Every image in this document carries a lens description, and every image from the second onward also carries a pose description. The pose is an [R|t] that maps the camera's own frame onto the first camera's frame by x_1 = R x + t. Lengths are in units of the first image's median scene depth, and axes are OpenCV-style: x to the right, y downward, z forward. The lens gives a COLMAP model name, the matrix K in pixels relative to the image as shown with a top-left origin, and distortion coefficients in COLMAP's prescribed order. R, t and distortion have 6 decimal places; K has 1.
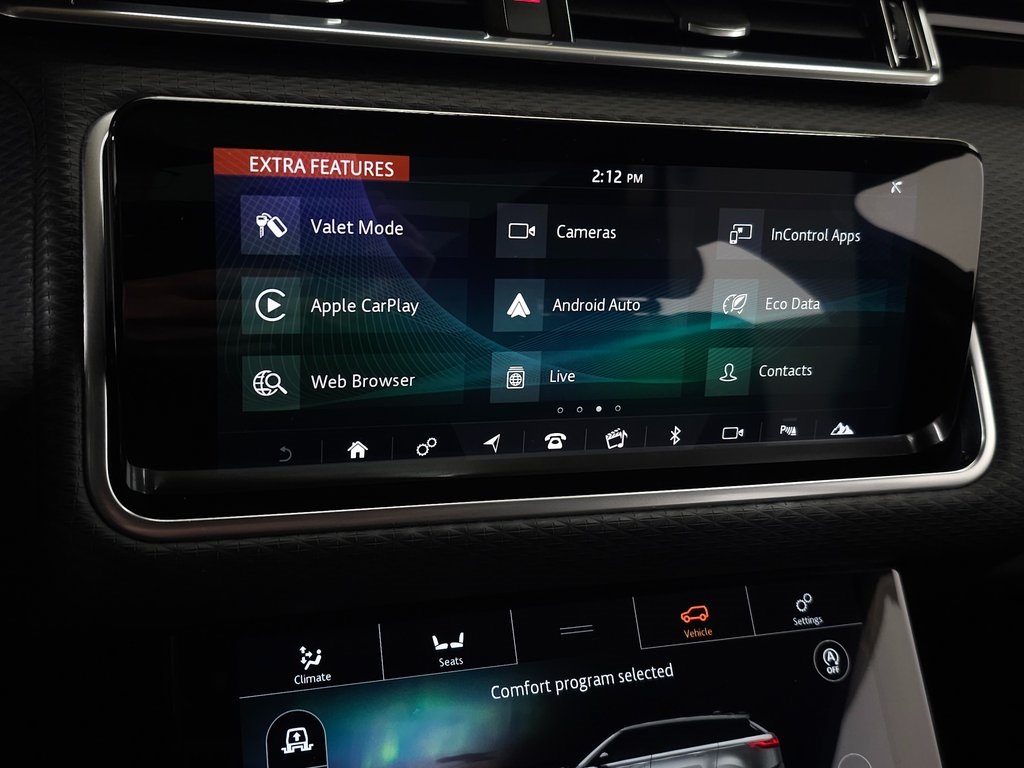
lens RADIAL K [[1106.3, 0, 509.9], [0, 1106.3, 365.5], [0, 0, 1]] dist [0.042087, 0.000000]
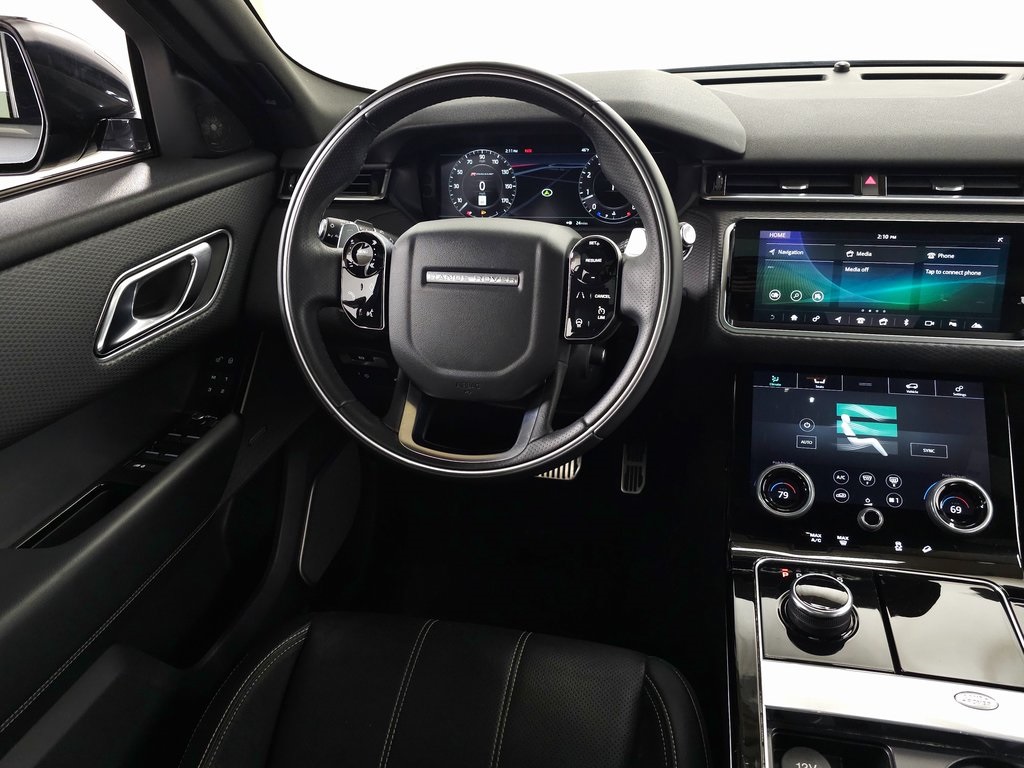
lens RADIAL K [[793.4, 0, 514.9], [0, 793.4, 390.2], [0, 0, 1]] dist [0.037343, -0.046014]
pose [[0.849240, 0.068378, -0.523561, 0.407603], [-0.097446, 0.994843, -0.028134, 0.425241], [0.518938, 0.074912, 0.851523, -1.439396]]
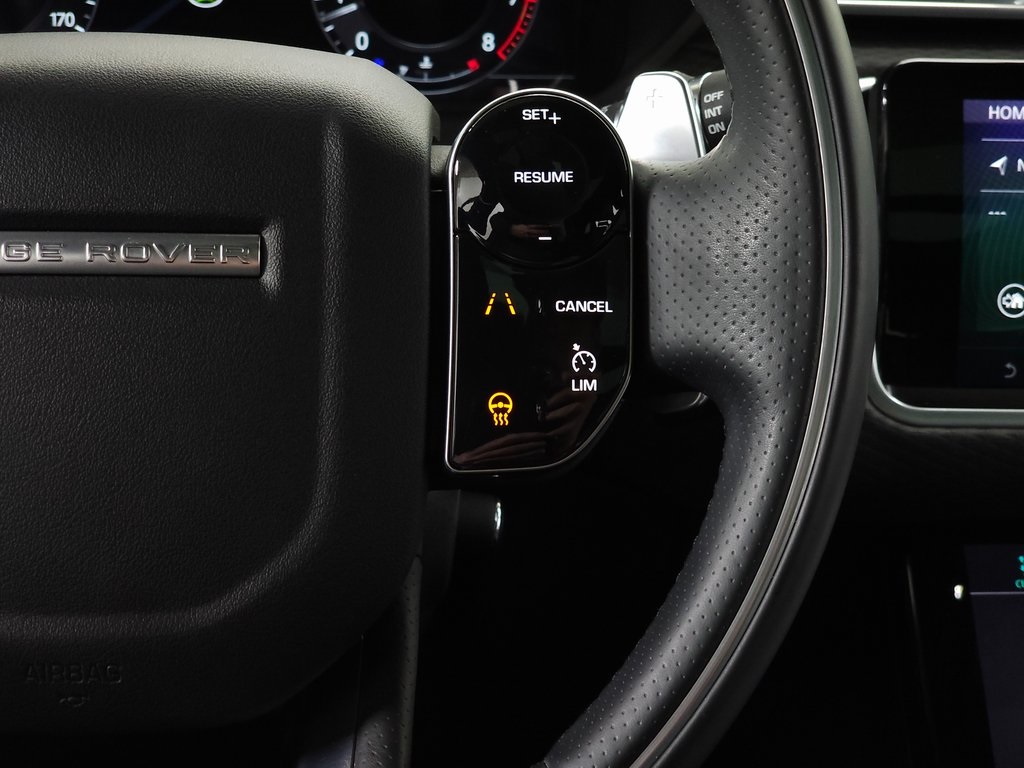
lens RADIAL K [[1986.6, 0, 510.9], [0, 1986.6, 379.1], [0, 0, 1]] dist [-0.043102, 0.000000]
pose [[0.968728, -0.018470, -0.247436, -0.181522], [-0.019516, 0.988464, -0.150192, 0.364462], [0.247355, 0.150324, 0.957193, -0.939315]]
